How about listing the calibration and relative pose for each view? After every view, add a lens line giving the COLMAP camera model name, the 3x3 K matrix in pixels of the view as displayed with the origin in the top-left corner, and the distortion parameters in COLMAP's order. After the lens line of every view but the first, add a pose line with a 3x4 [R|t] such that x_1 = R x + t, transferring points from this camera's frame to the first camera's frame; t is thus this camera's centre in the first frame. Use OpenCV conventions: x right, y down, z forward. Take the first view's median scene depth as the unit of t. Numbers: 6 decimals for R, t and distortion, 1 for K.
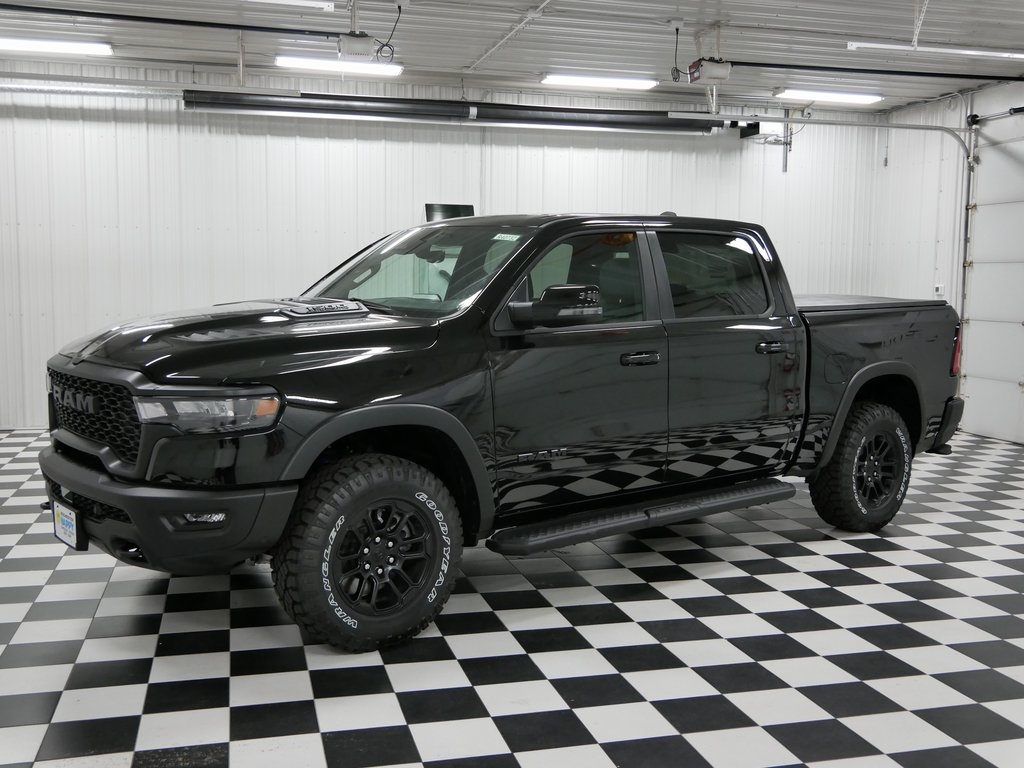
lens RADIAL K [[1073.0, 0, 512.0], [0, 1073.0, 384.0], [0, 0, 1]] dist [-0.007922, 0.000000]
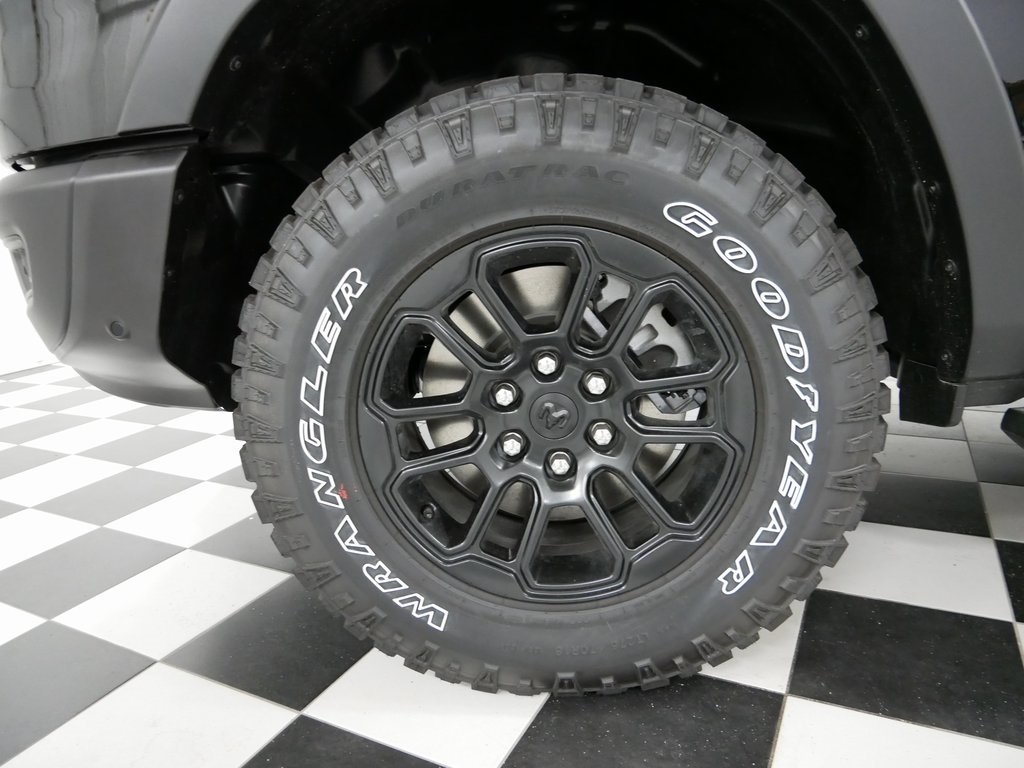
lens RADIAL K [[723.0, 0, 511.3], [0, 723.0, 383.9], [0, 0, 1]] dist [-0.026862, 0.001341]
pose [[0.741119, 0.110315, -0.662248, 0.004094], [0.005932, 0.985294, 0.170764, 0.113803], [0.671347, -0.130485, 0.729566, 0.833499]]
